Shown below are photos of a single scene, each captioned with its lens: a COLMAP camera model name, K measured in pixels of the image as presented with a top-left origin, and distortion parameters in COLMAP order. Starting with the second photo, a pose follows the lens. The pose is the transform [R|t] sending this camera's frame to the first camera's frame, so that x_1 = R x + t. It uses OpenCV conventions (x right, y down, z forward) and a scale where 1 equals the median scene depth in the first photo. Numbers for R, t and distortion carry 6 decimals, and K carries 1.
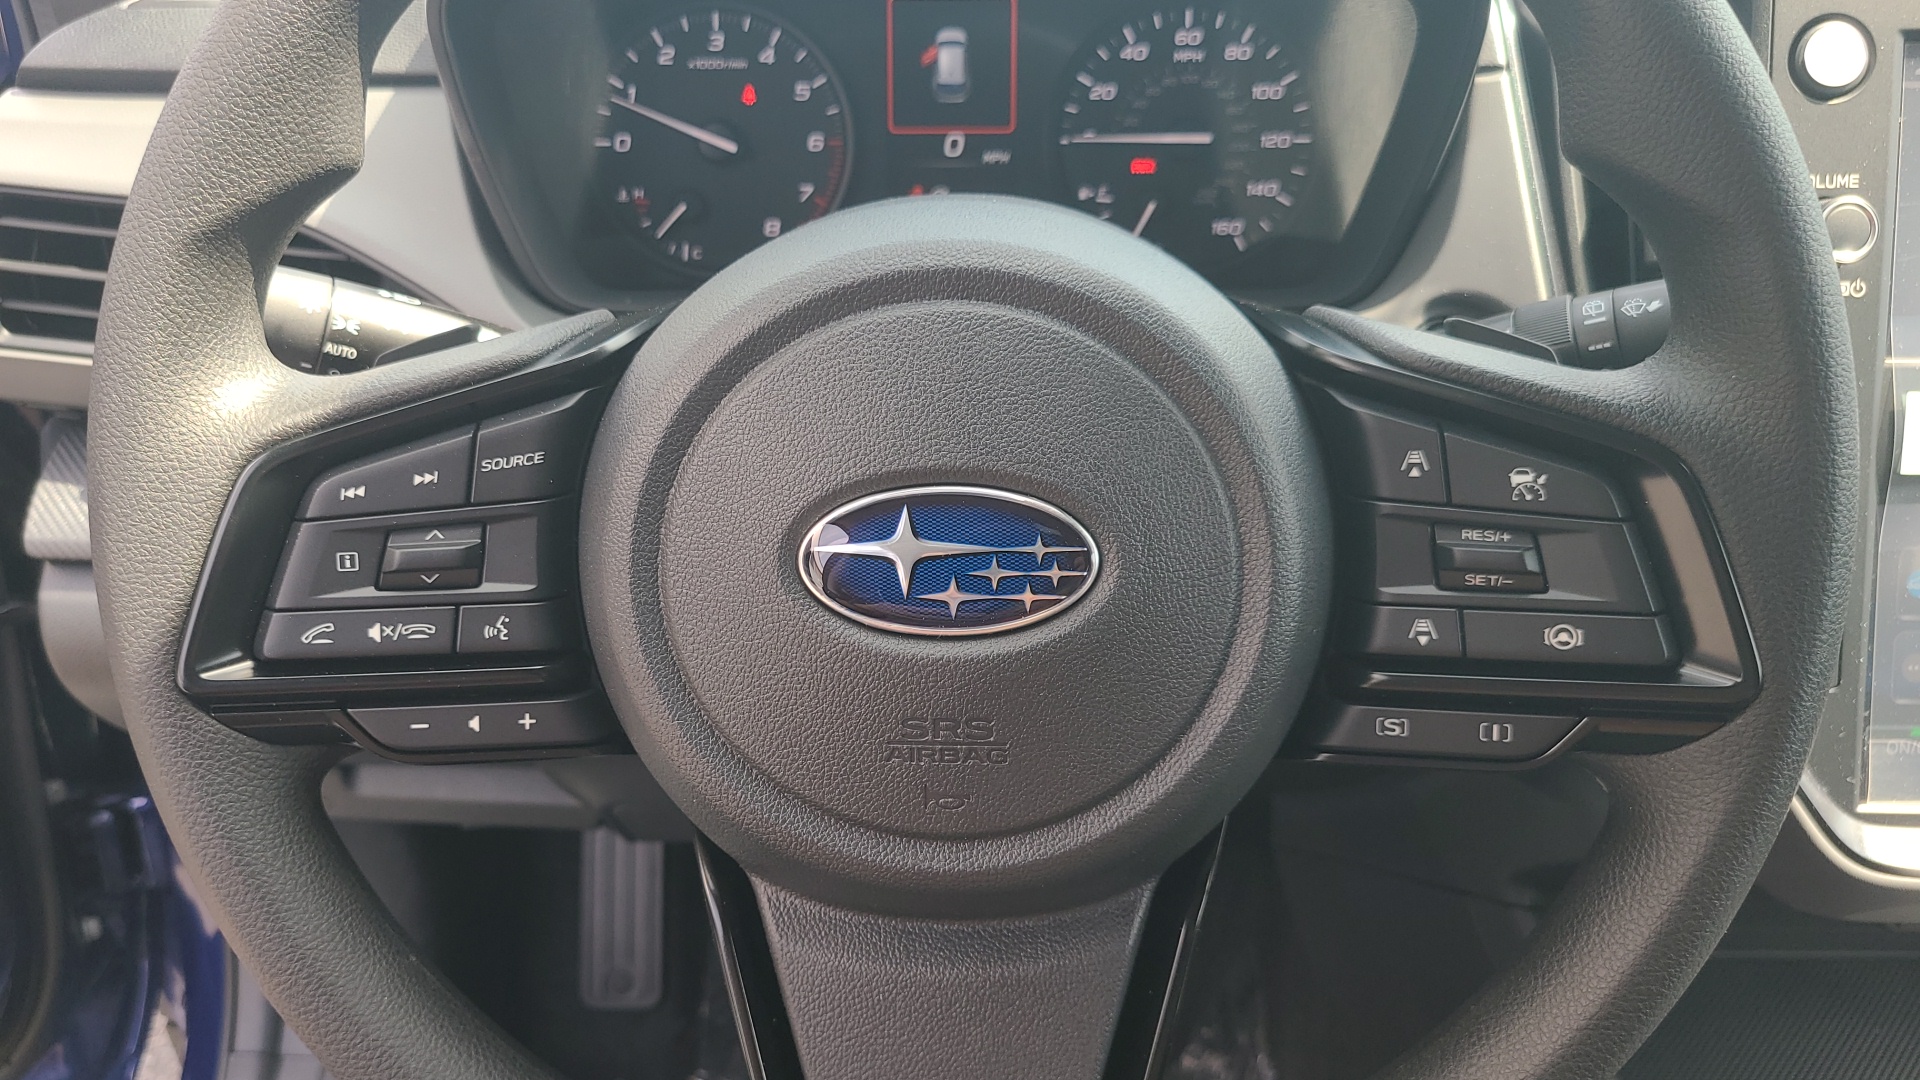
lens RADIAL K [[1488.7, 0, 942.9], [0, 1488.7, 542.9], [0, 0, 1]] dist [0.004212, -0.002674]
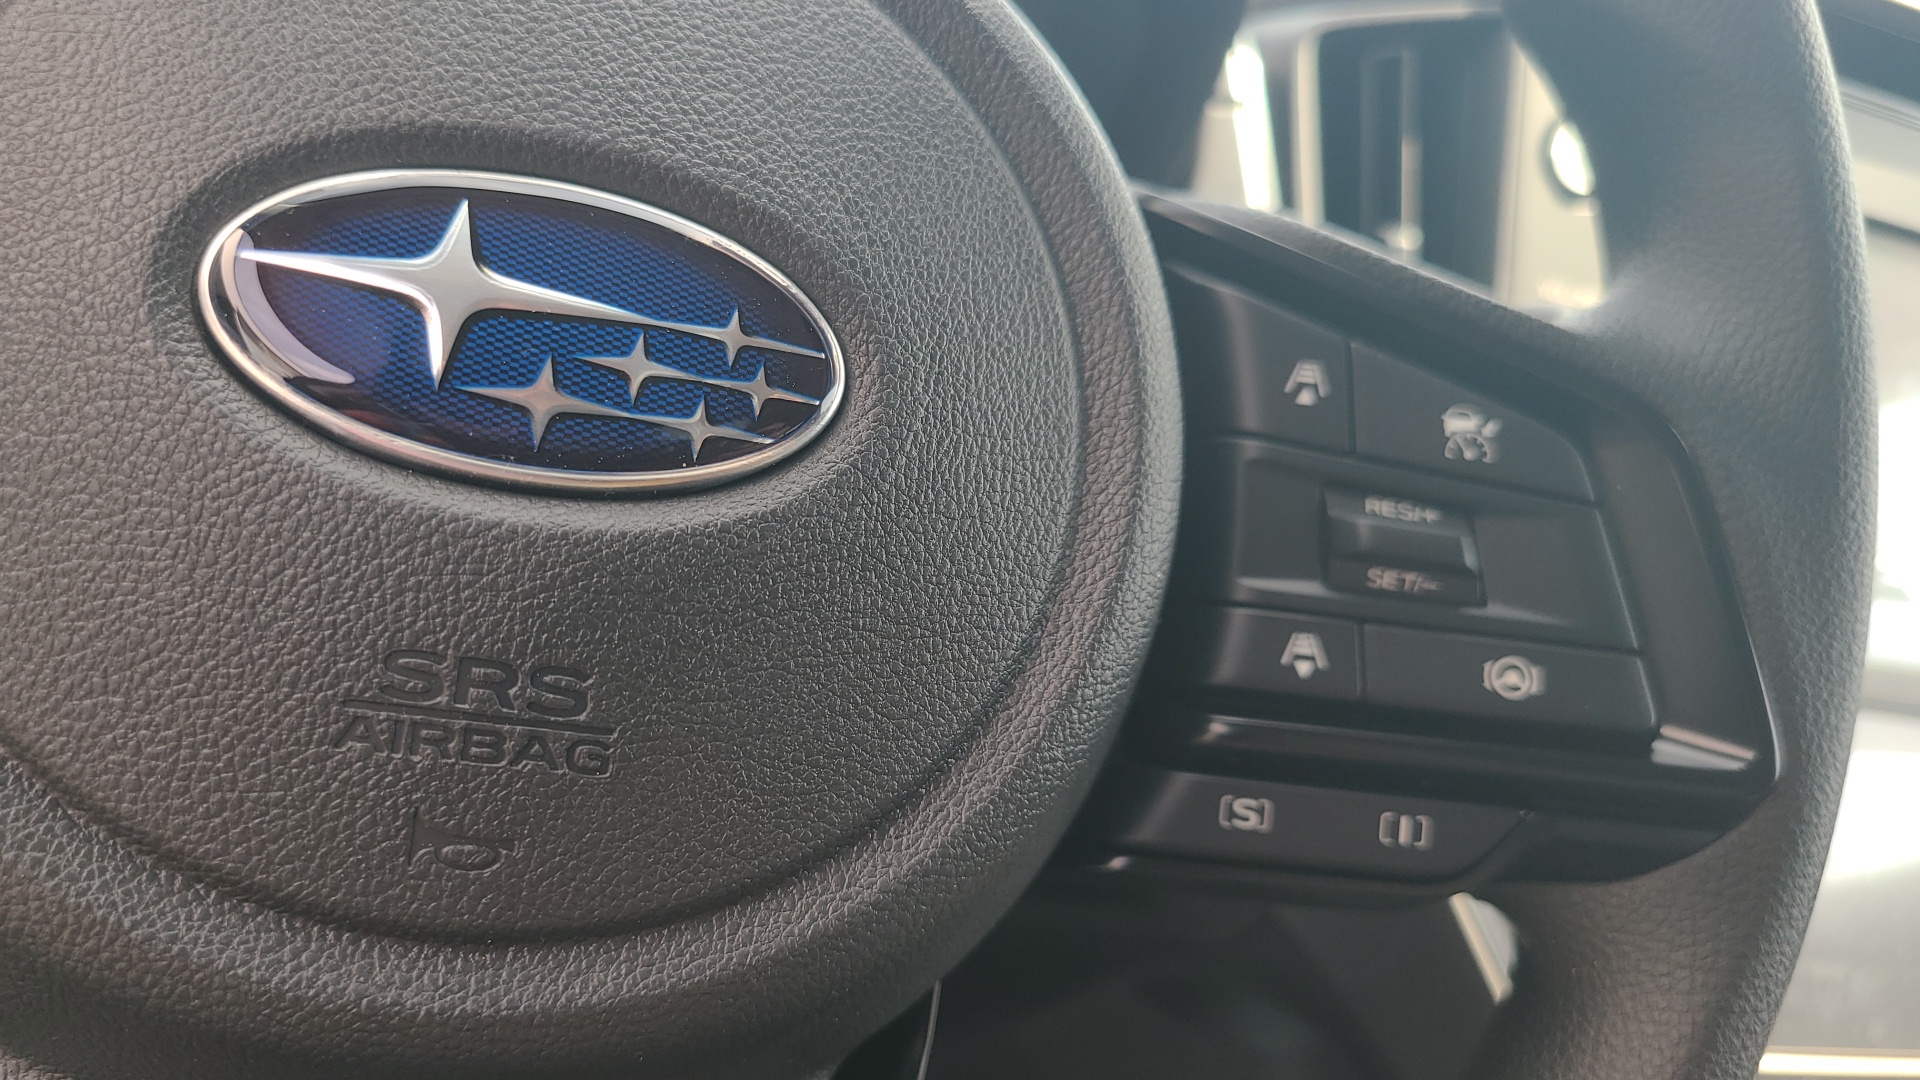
lens RADIAL K [[1539.6, 0, 954.5], [0, 1539.6, 537.9], [0, 0, 1]] dist [-0.033540, 0.005568]
pose [[0.931978, 0.146795, 0.331463, -0.022612], [-0.081164, 0.975629, -0.203866, 0.144454], [-0.353311, 0.163095, 0.921179, 0.443643]]
